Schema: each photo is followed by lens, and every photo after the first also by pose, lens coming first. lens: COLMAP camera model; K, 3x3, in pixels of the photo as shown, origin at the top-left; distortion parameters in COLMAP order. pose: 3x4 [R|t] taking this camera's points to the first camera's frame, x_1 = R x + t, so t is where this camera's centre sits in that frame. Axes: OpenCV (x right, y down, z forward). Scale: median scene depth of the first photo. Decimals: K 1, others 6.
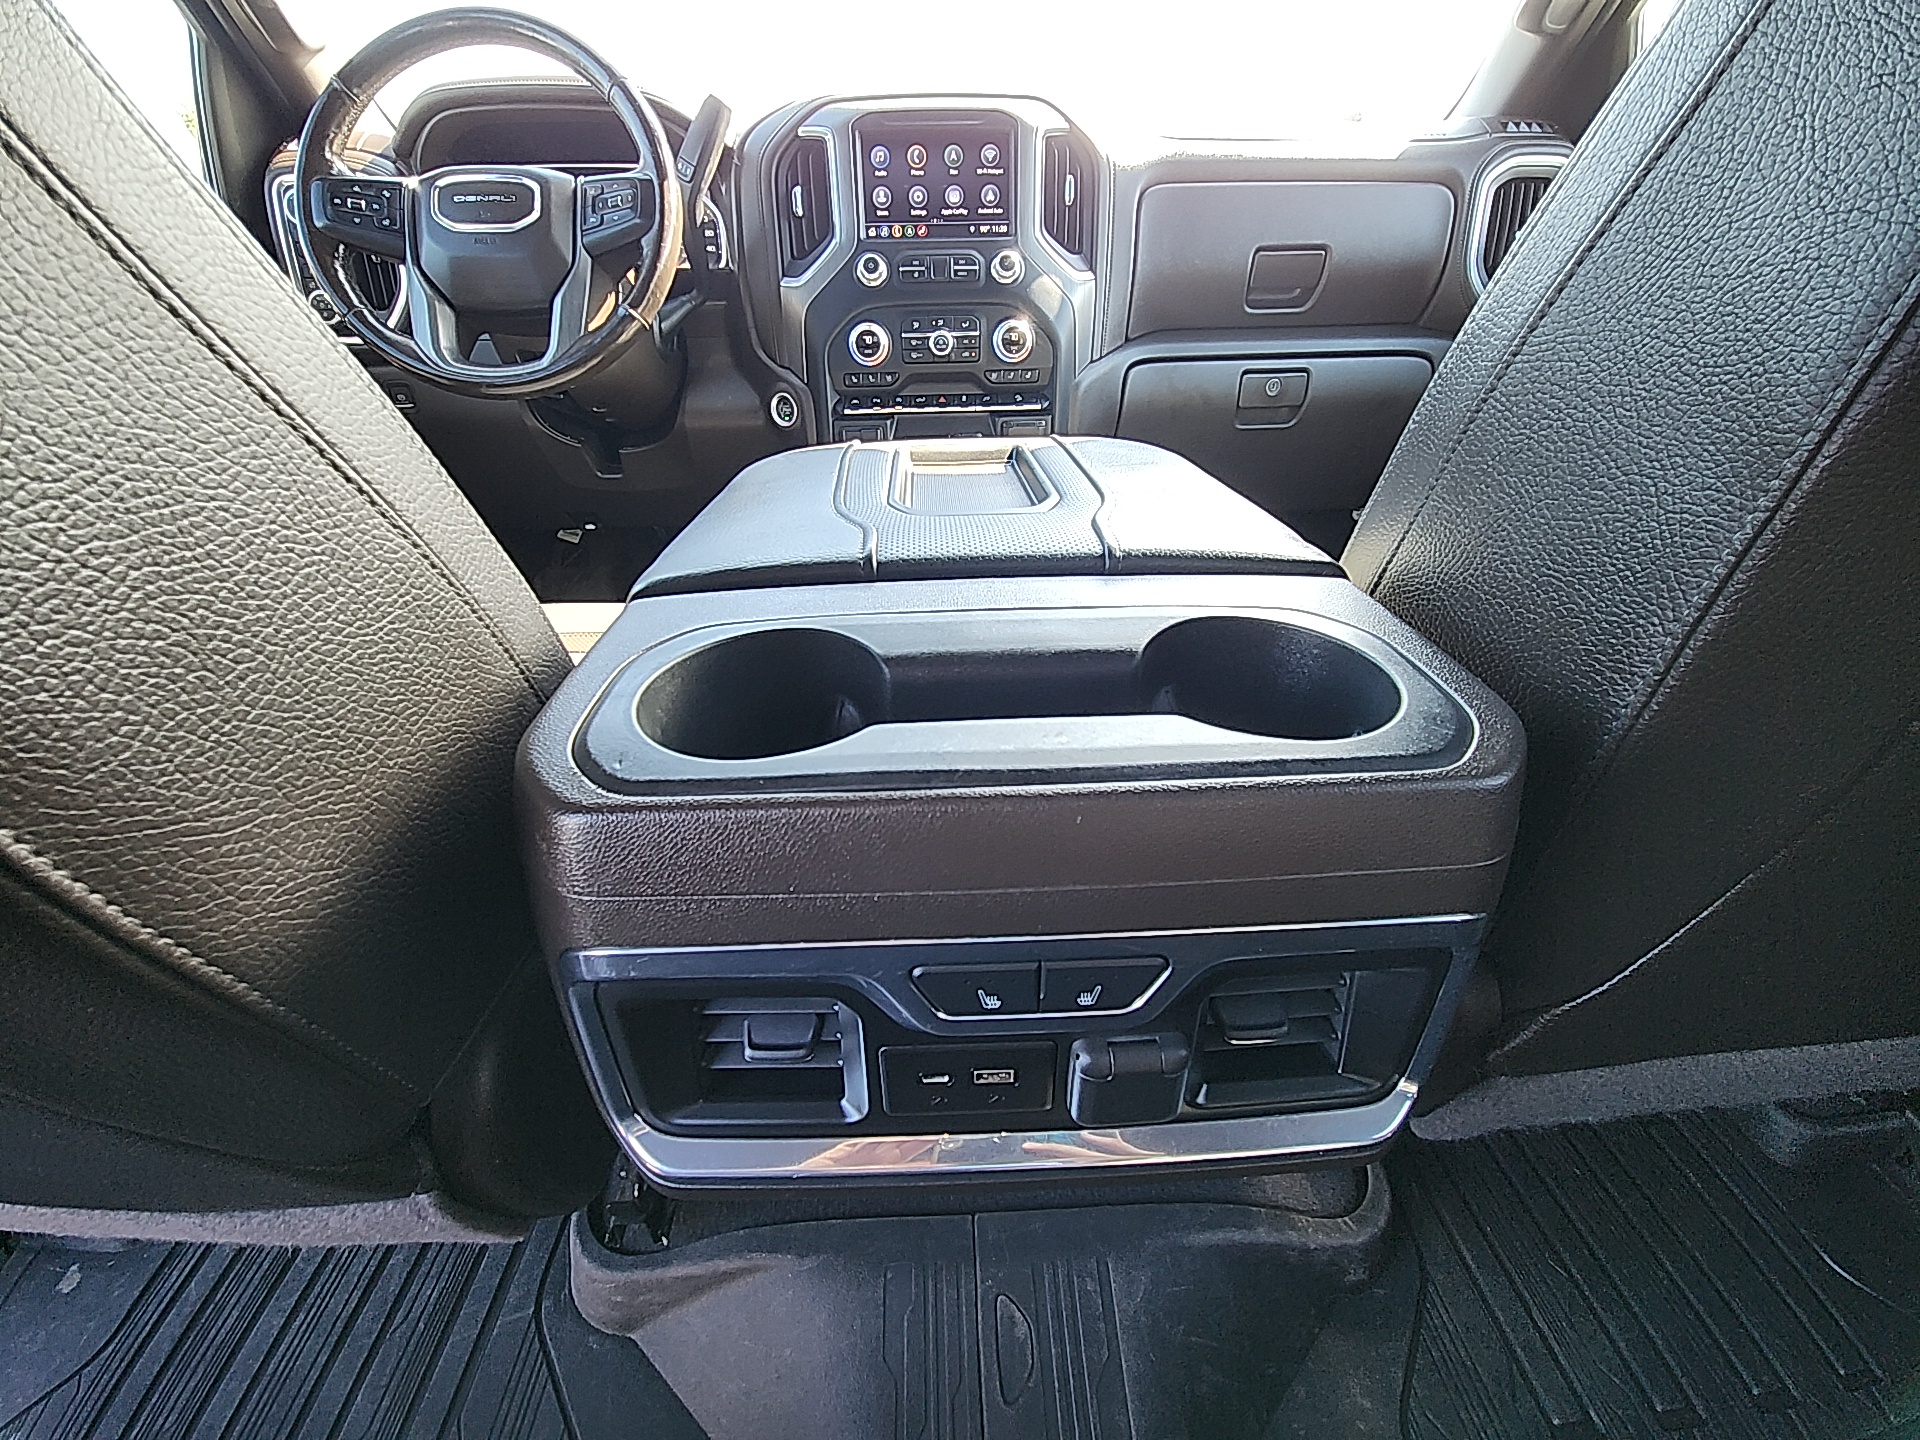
lens RADIAL K [[778.5, 0, 953.6], [0, 778.5, 709.1], [0, 0, 1]] dist [0.007752, -0.003995]
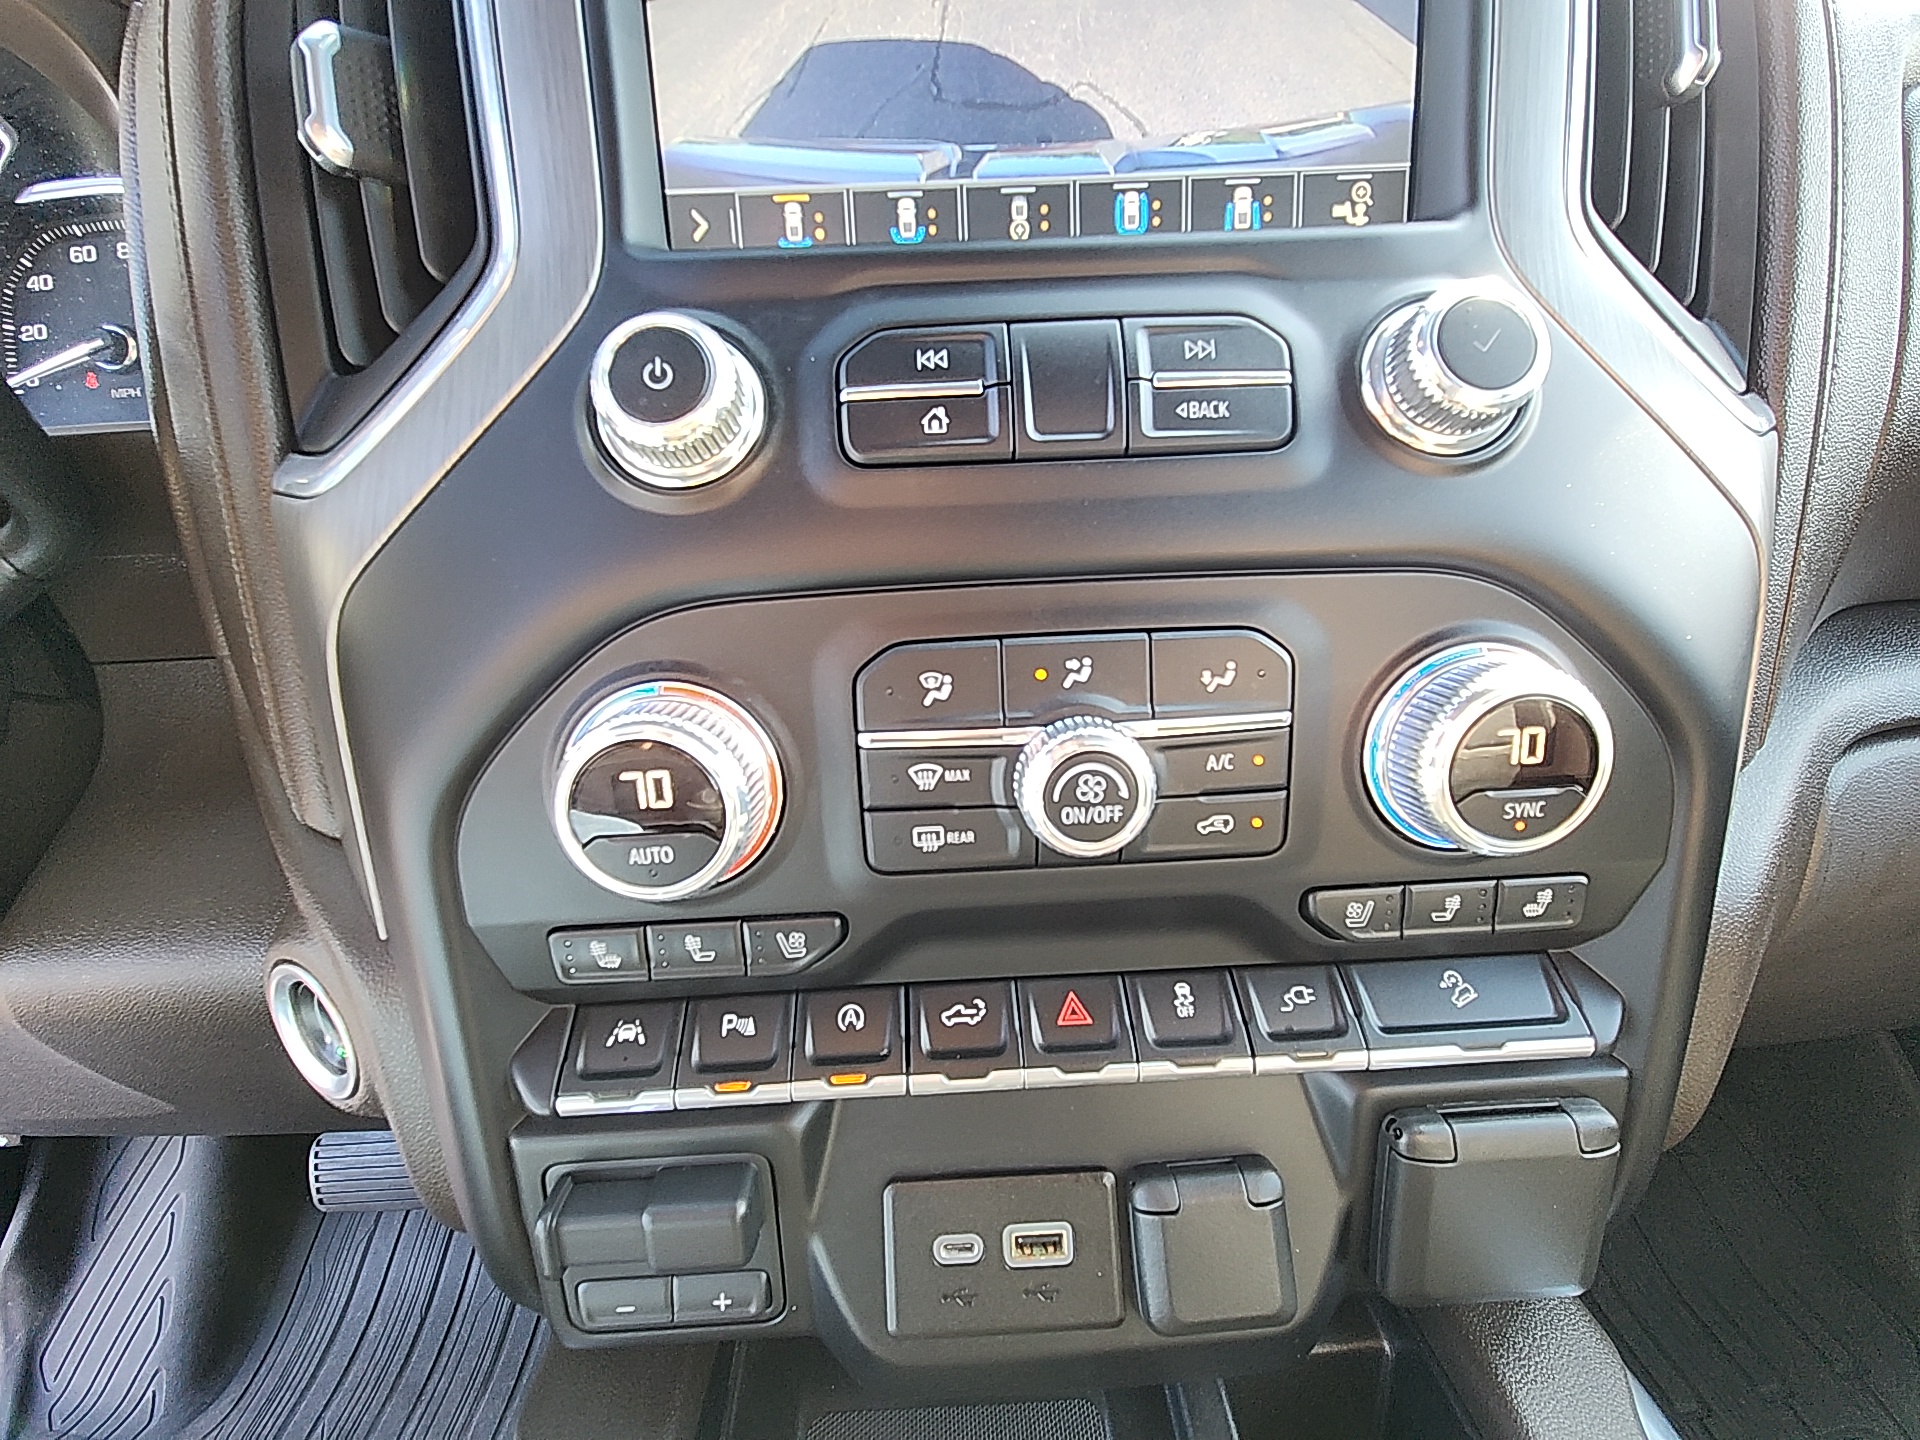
lens RADIAL K [[778.5, 0, 952.8], [0, 778.5, 704.4], [0, 0, 1]] dist [0.007752, -0.003995]
pose [[0.999690, -0.019853, -0.015030, -0.042543], [0.016715, 0.982425, -0.185907, -0.461225], [0.018457, 0.185598, 0.982452, 0.838072]]
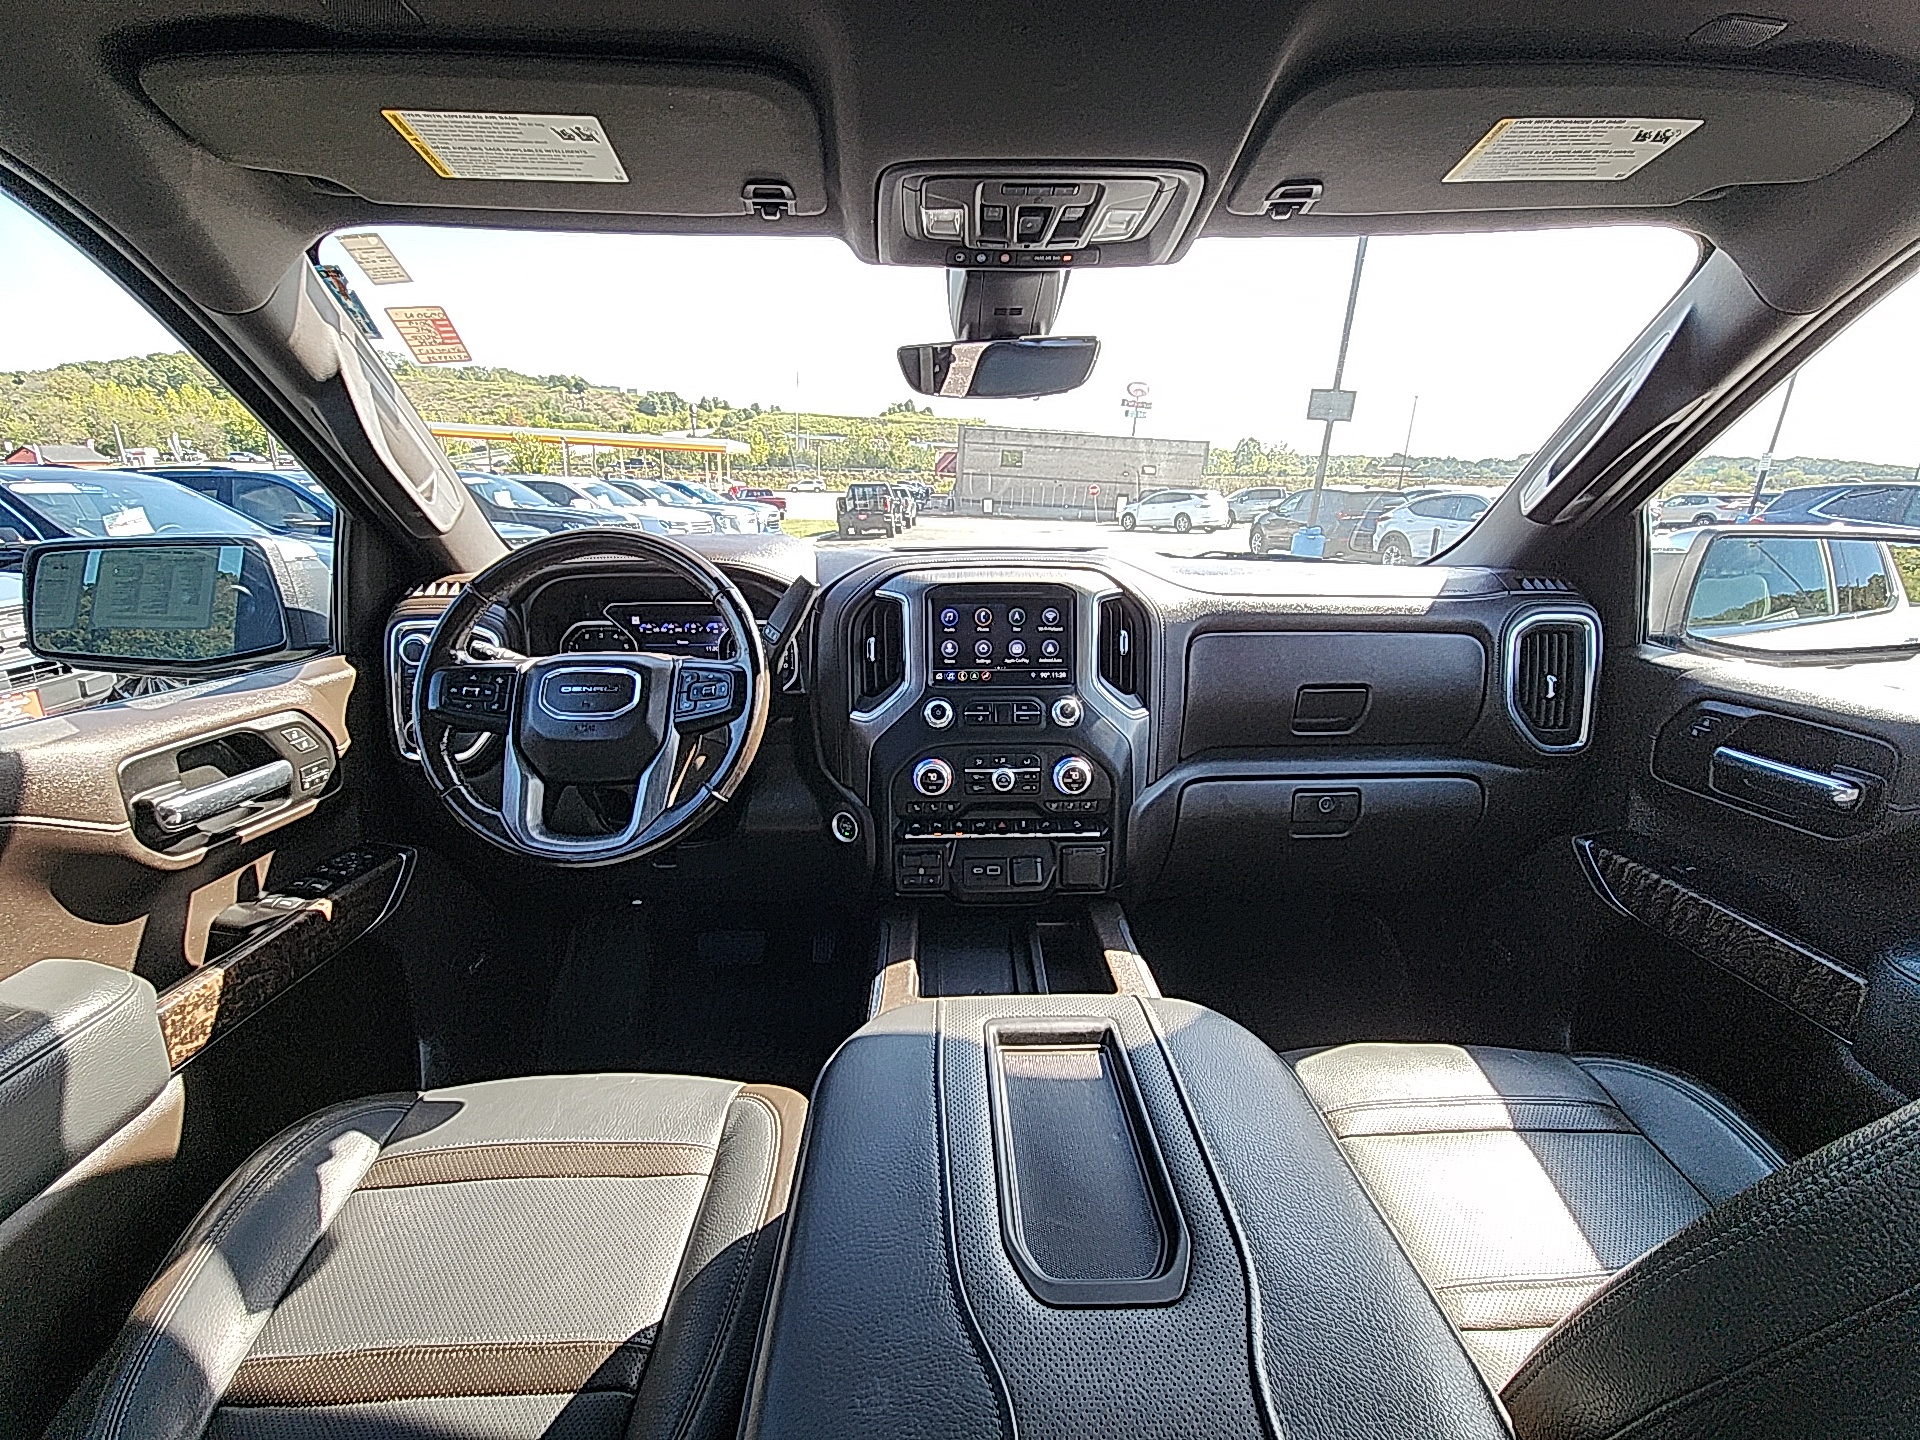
lens RADIAL K [[778.5, 0, 949.3], [0, 778.5, 694.3], [0, 0, 1]] dist [0.007752, -0.003995]
pose [[0.999673, 0.017847, -0.018314, -0.071220], [-0.021891, 0.967432, -0.252181, -0.321223], [0.013217, 0.252500, 0.967507, -0.024784]]
